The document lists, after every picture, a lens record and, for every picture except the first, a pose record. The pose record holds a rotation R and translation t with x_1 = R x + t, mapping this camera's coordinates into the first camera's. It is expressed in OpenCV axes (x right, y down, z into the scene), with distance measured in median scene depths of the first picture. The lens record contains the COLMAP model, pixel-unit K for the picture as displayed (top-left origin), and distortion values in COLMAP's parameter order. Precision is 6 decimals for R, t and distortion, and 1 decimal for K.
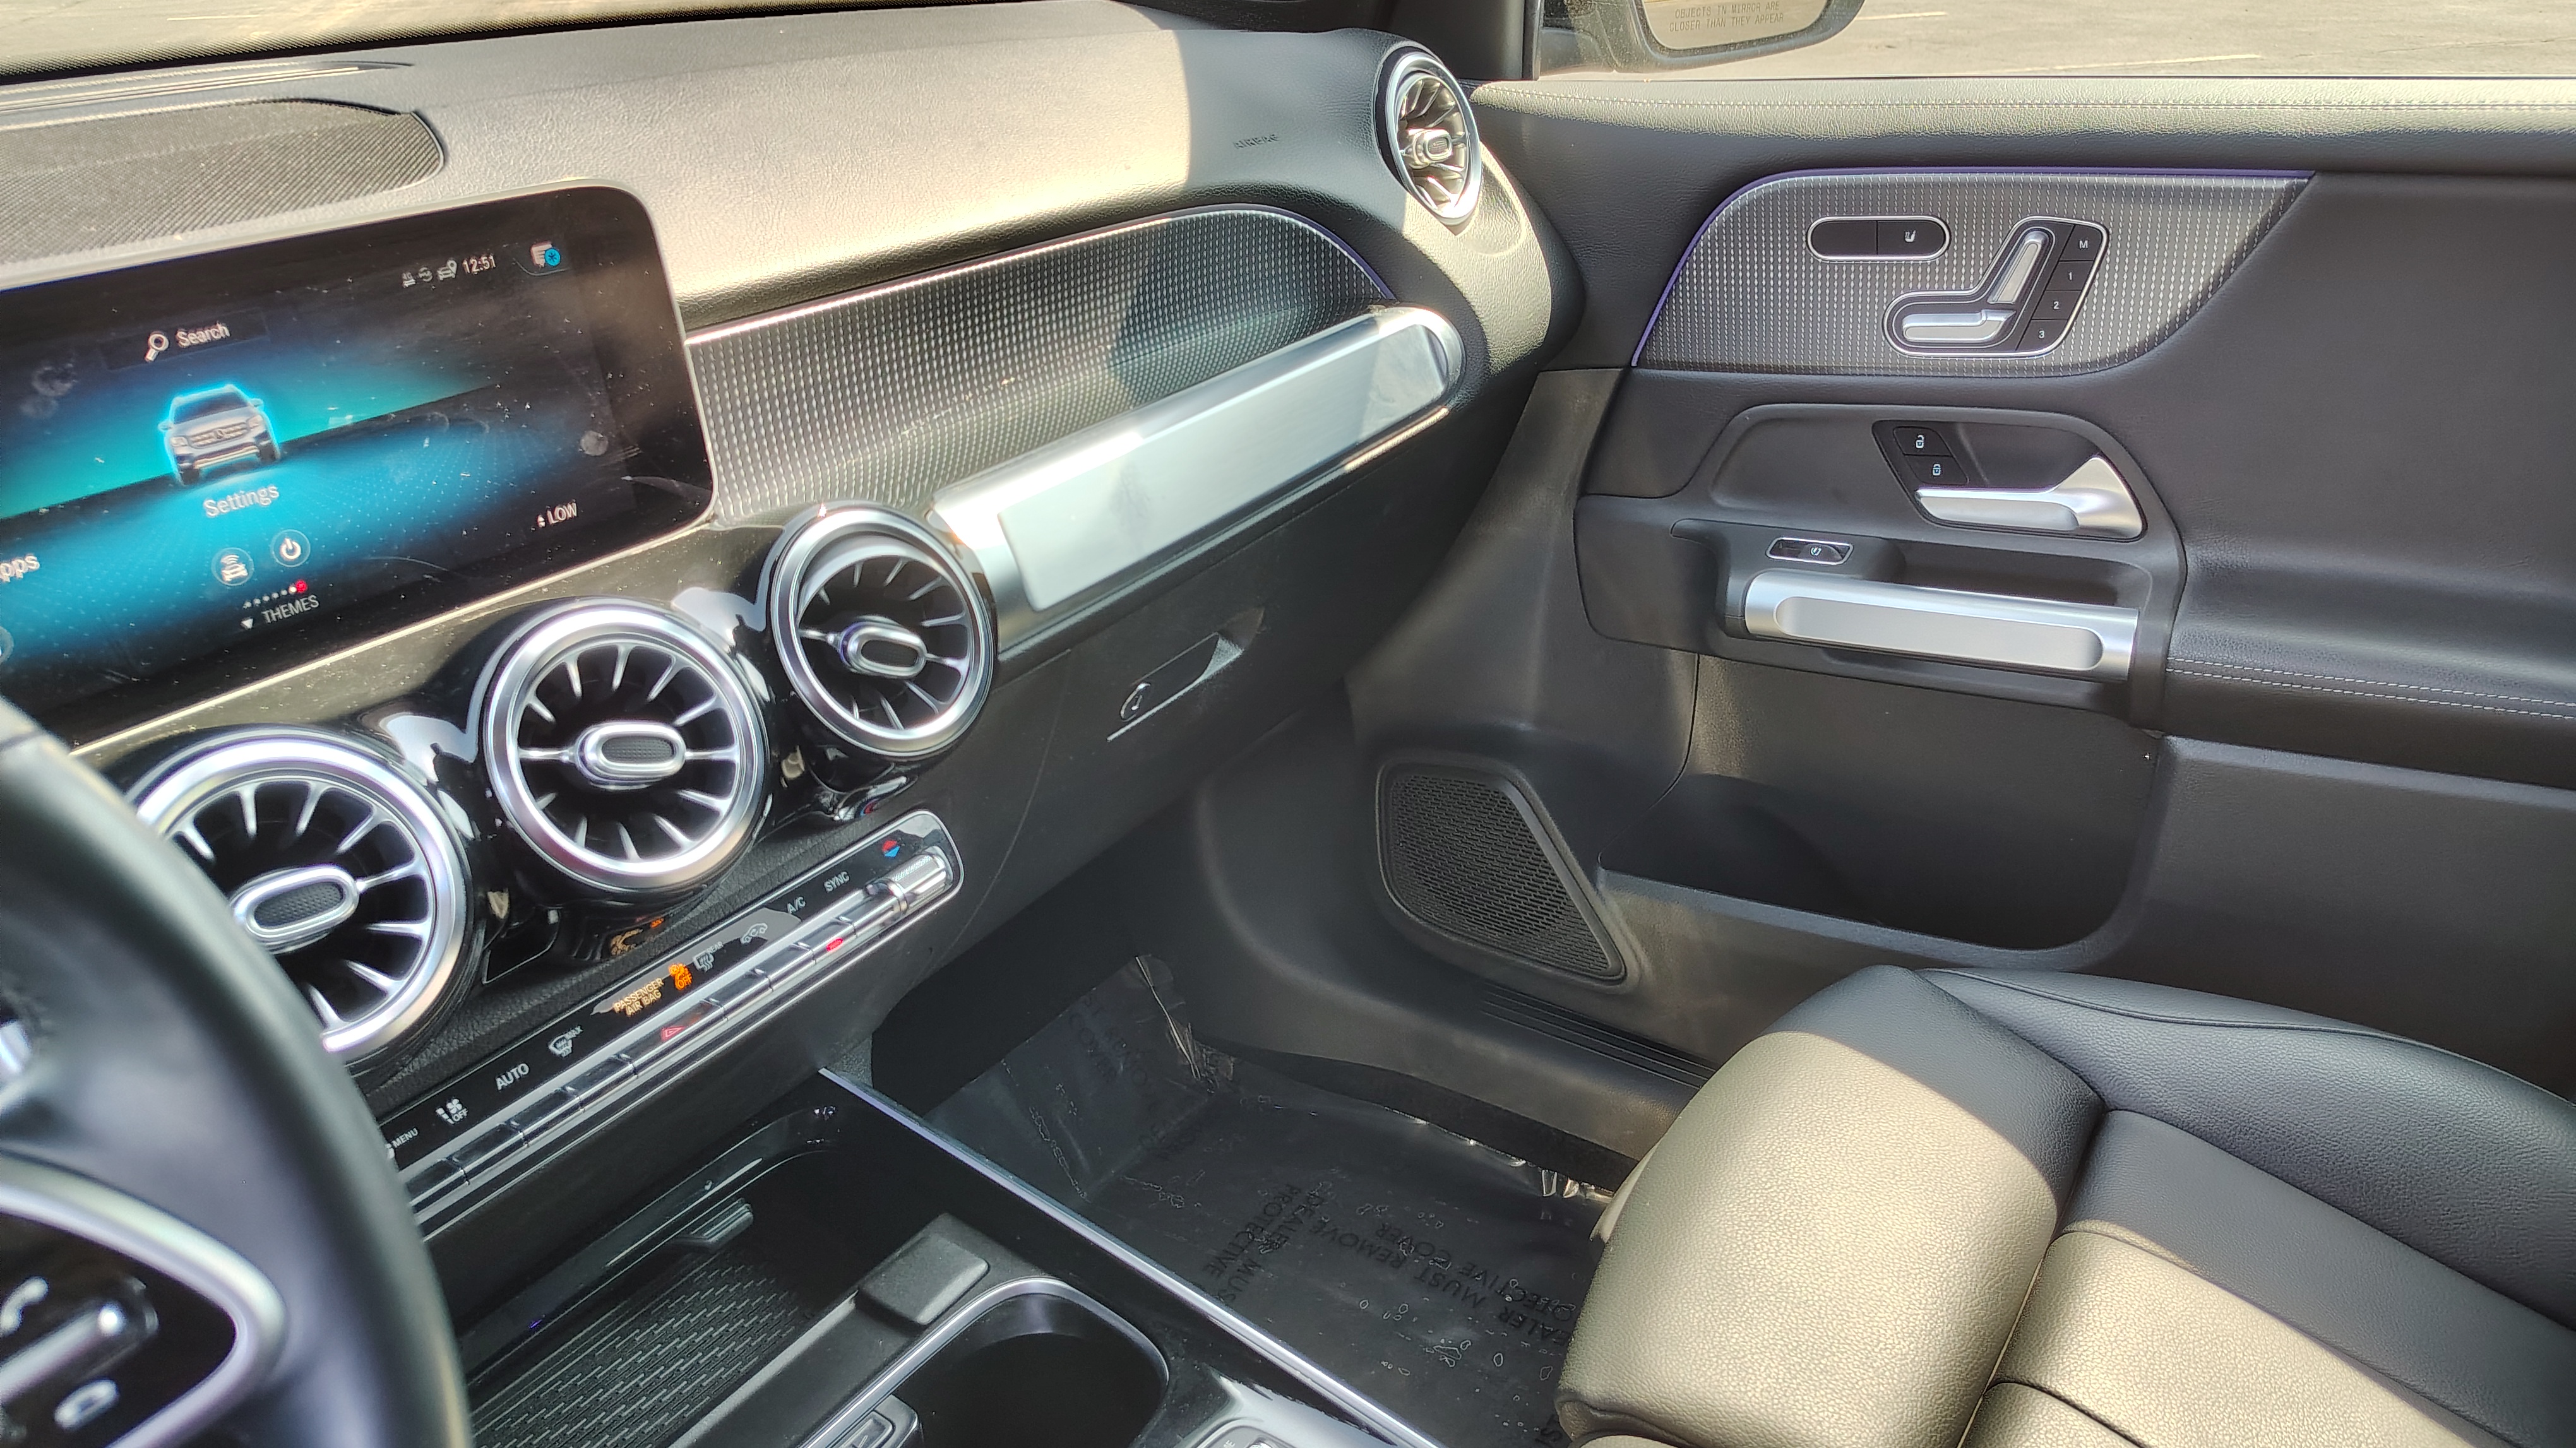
lens RADIAL K [[1833.2, 0, 1373.0], [0, 1833.2, 749.0], [0, 0, 1]] dist [0.029153, -0.045153]
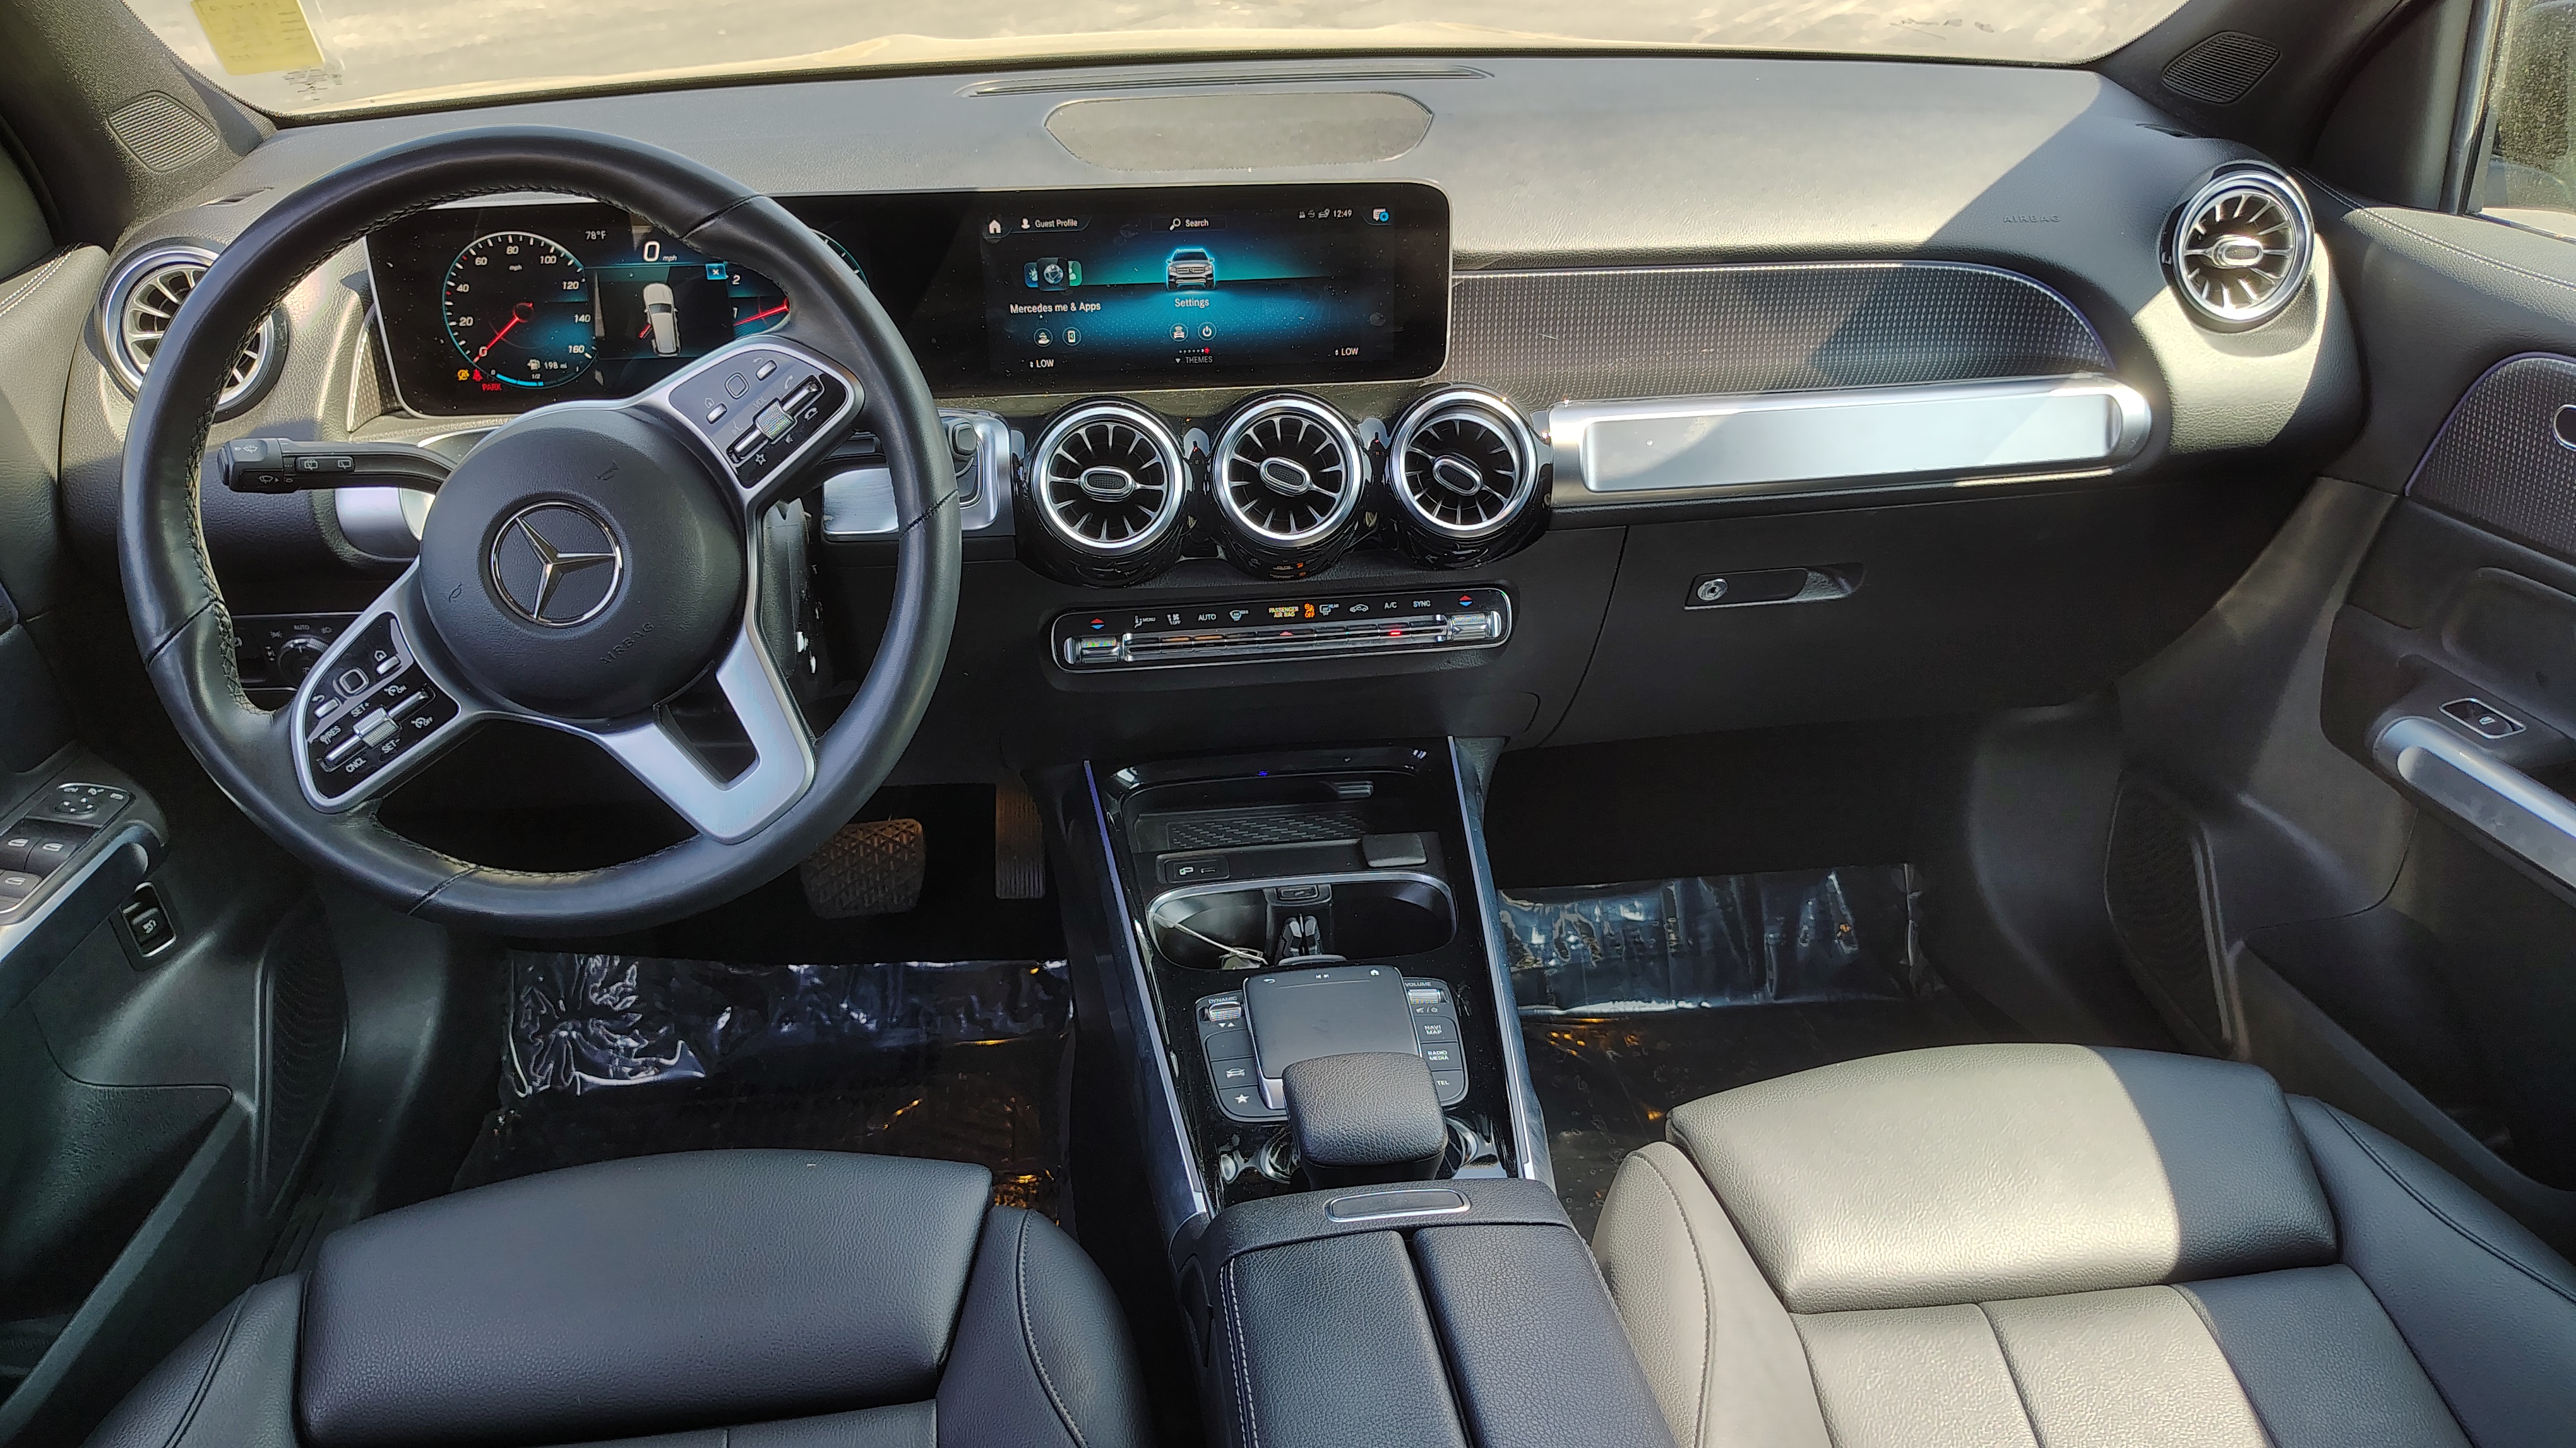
lens RADIAL K [[1833.2, 0, 1288.9], [0, 1833.2, 730.1], [0, 0, 1]] dist [0.029153, -0.045153]
pose [[0.642587, 0.386925, -0.661340, 0.919841], [-0.356038, 0.915070, 0.189431, -0.112875], [0.678468, 0.113737, 0.725772, -0.343463]]
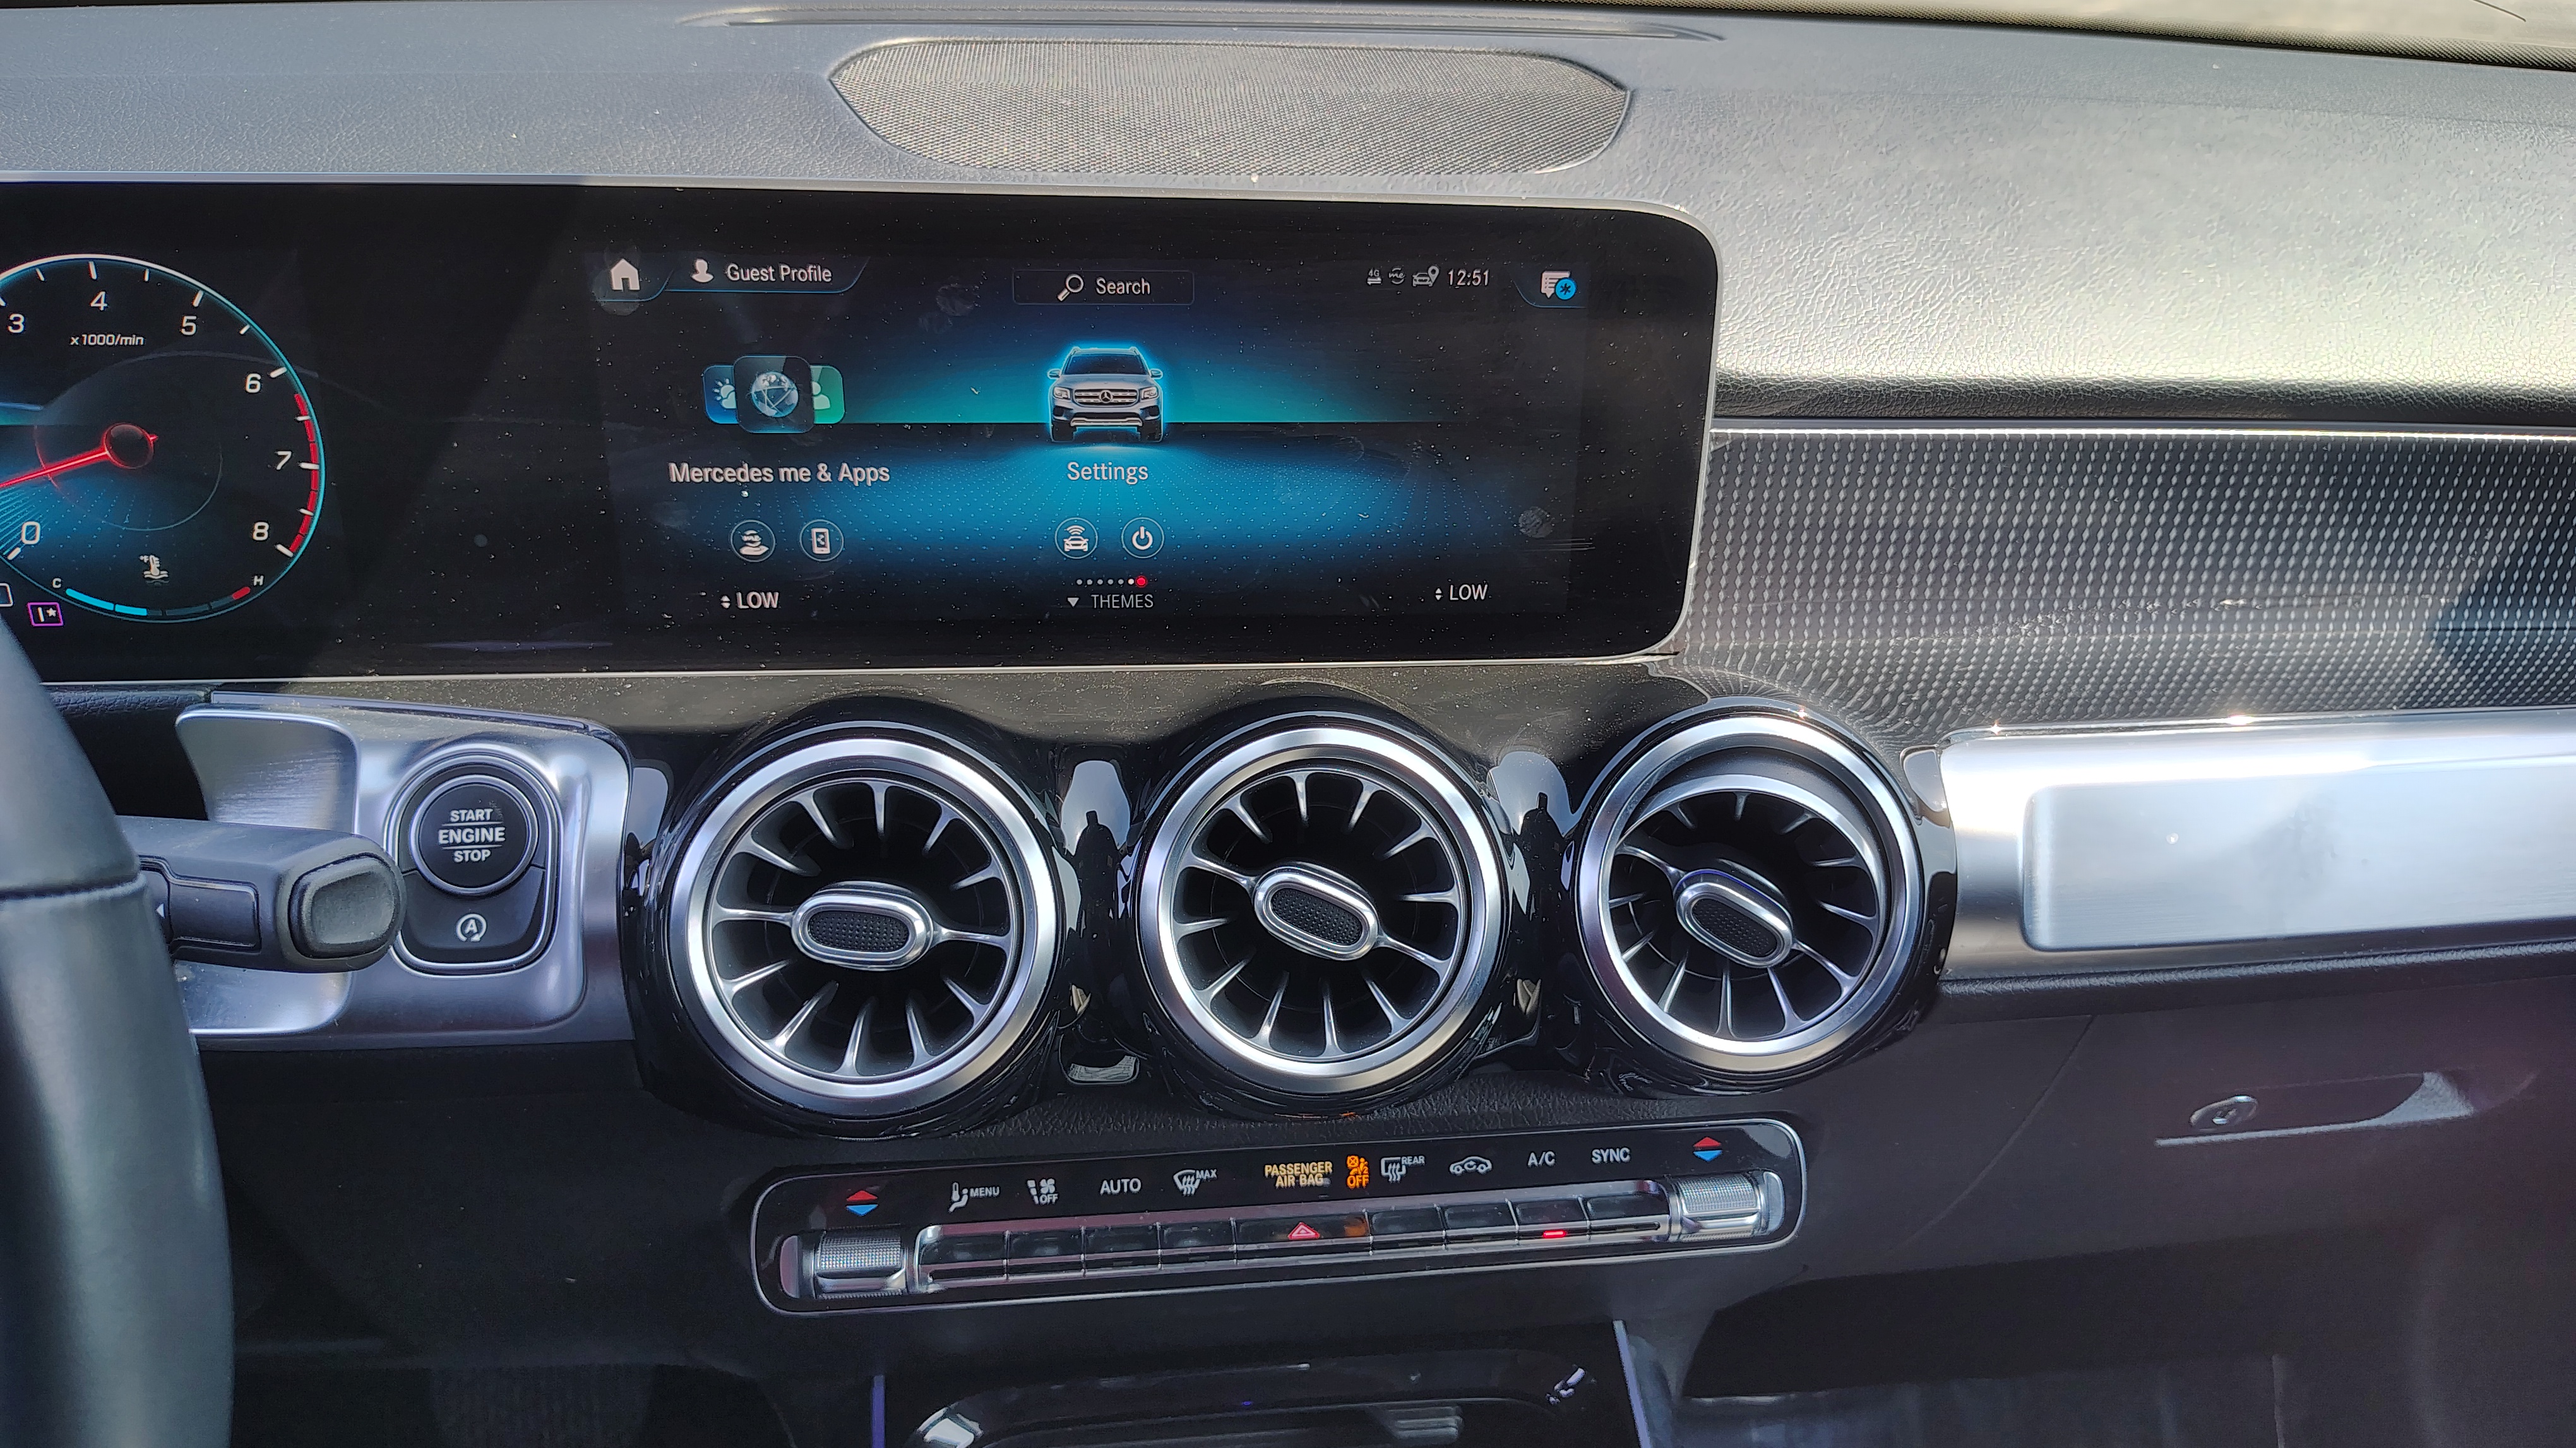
lens RADIAL K [[1833.2, 0, 1304.5], [0, 1833.2, 711.2], [0, 0, 1]] dist [0.029153, -0.045153]
pose [[0.637234, 0.364340, -0.679109, 0.080561], [-0.387872, 0.913073, 0.125906, -0.160451], [0.665949, 0.183176, 0.723159, 0.400378]]
